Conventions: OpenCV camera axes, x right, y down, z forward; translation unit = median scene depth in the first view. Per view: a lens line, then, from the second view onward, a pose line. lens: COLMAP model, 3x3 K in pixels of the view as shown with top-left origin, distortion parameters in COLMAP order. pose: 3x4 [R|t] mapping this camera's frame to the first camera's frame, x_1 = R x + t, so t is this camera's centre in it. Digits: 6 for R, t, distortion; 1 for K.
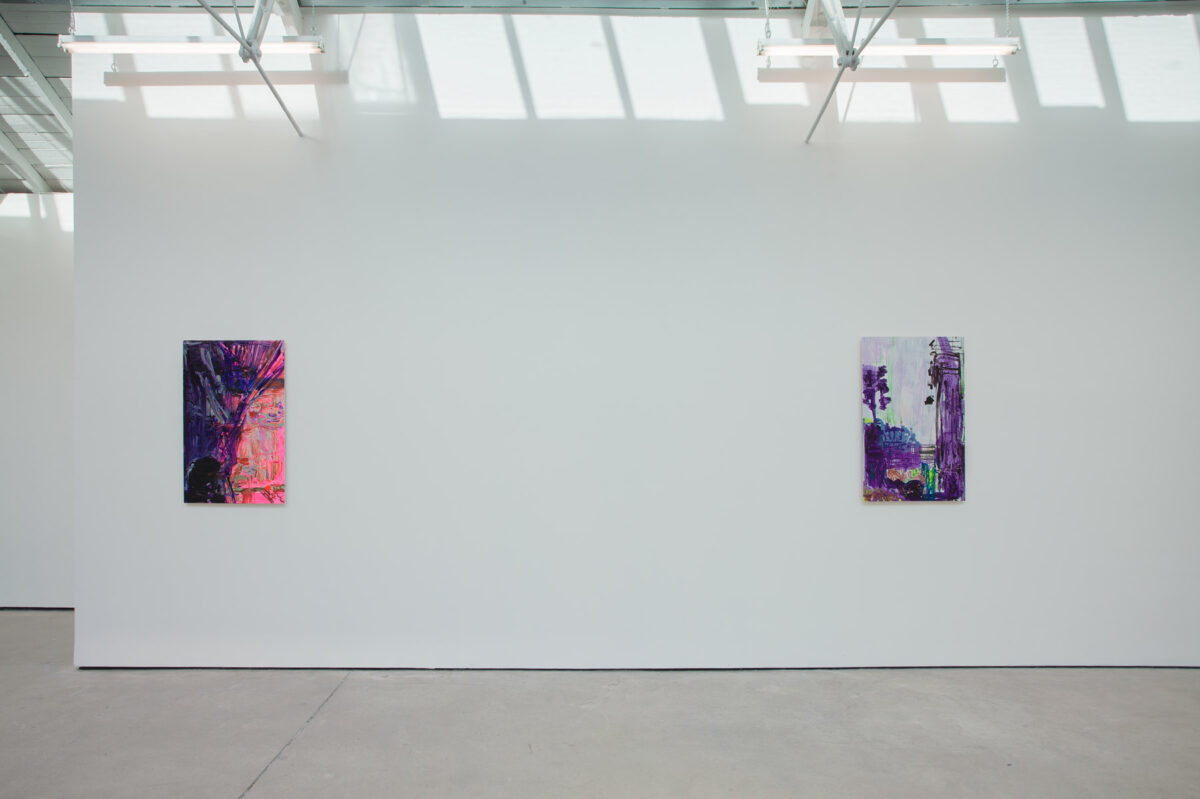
lens RADIAL K [[900.5, 0, 600.0], [0, 900.5, 399.5], [0, 0, 1]] dist [-0.044257, 0.004939]
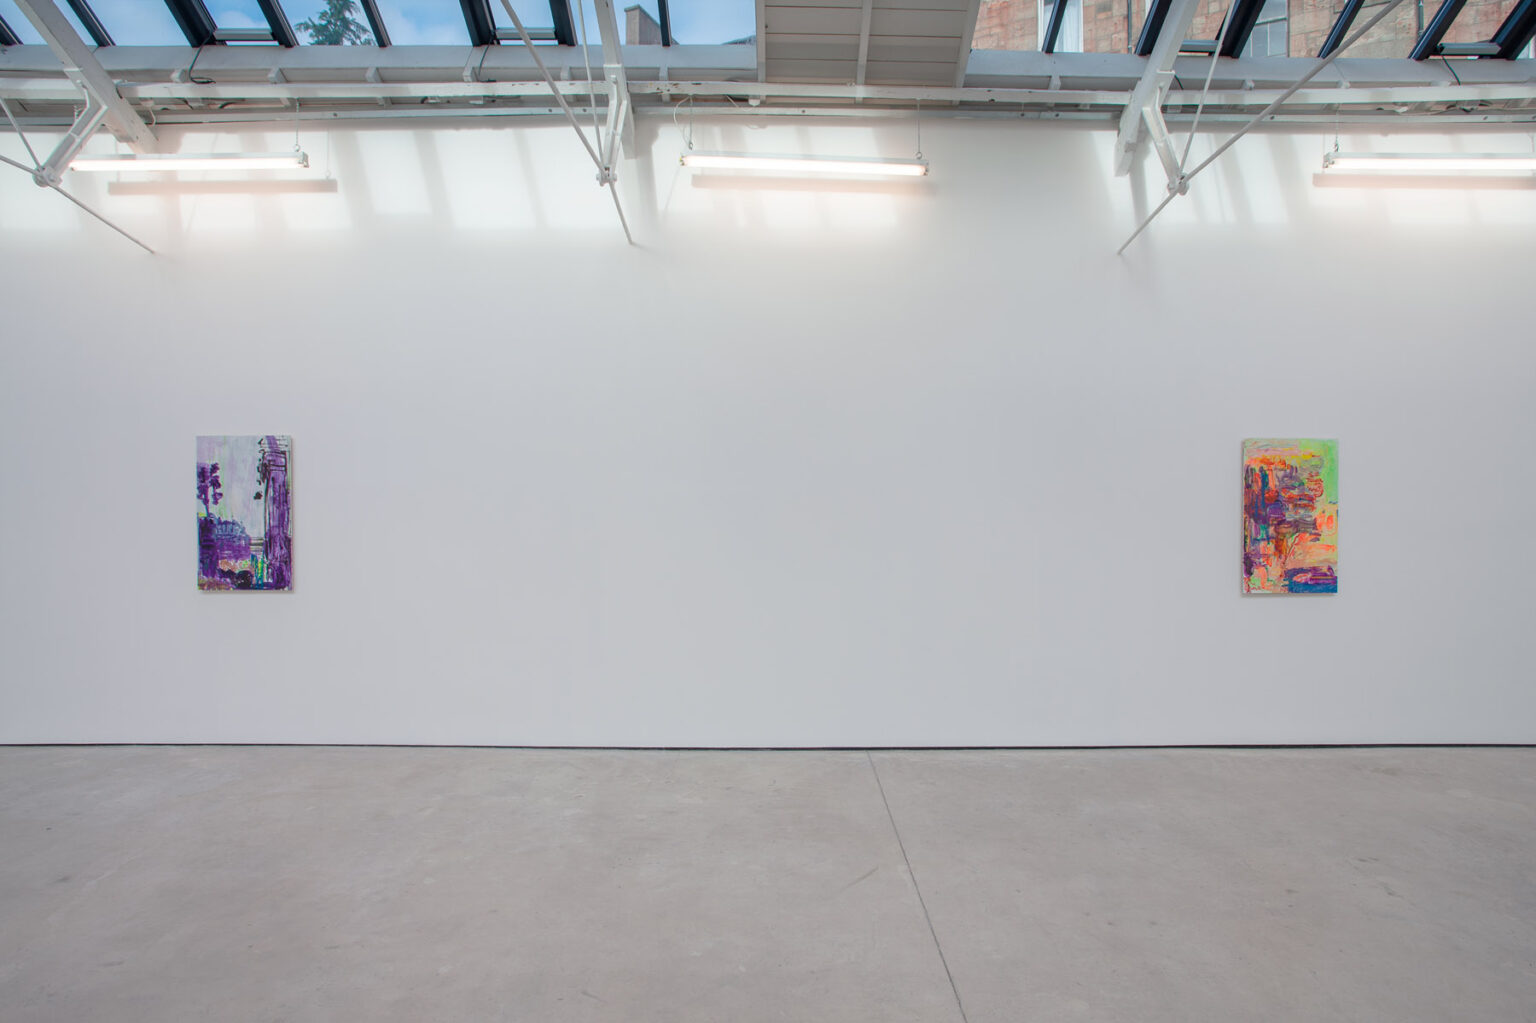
lens RADIAL K [[826.8, 0, 765.7], [0, 826.8, 544.7], [0, 0, 1]] dist [-0.021766, 0.002510]
pose [[0.999989, 0.004553, 0.001157, 0.945612], [-0.004605, 0.998743, 0.049913, 0.007515], [-0.000928, -0.049918, 0.998753, 0.024853]]
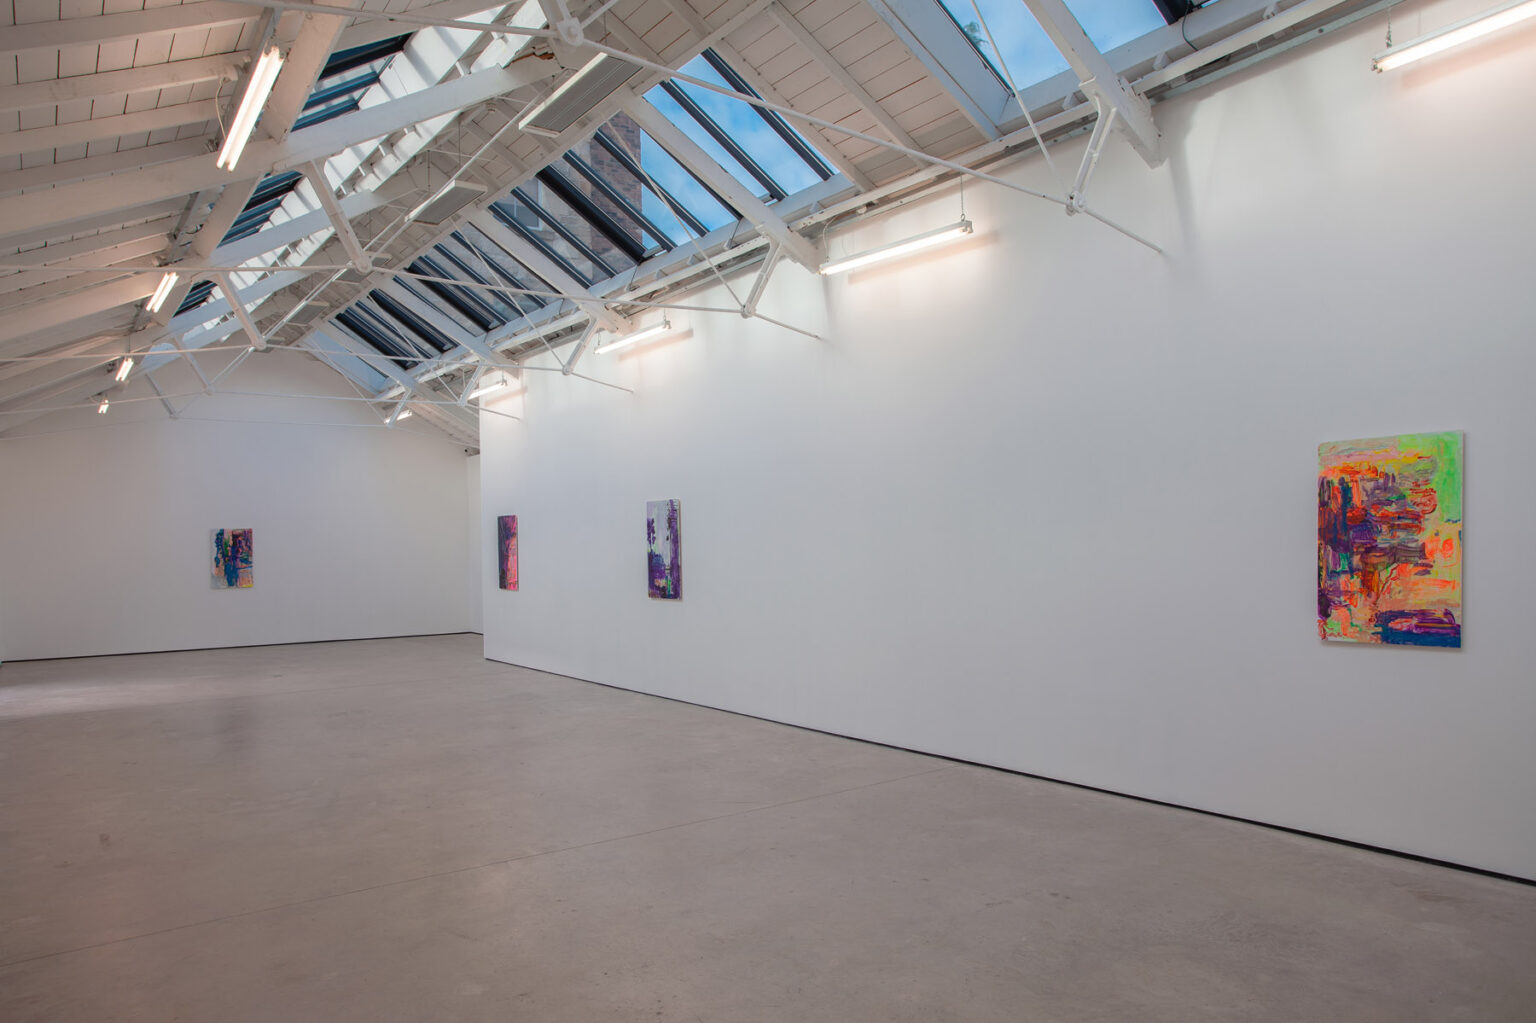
lens RADIAL K [[966.6, 0, 731.0], [0, 966.6, 570.1], [0, 0, 1]] dist [-0.020812, 0.001851]
pose [[0.595406, 0.012625, -0.803326, 1.834156], [0.019372, 0.999360, 0.030064, 0.008301], [0.803191, -0.033462, 0.594781, 0.025333]]
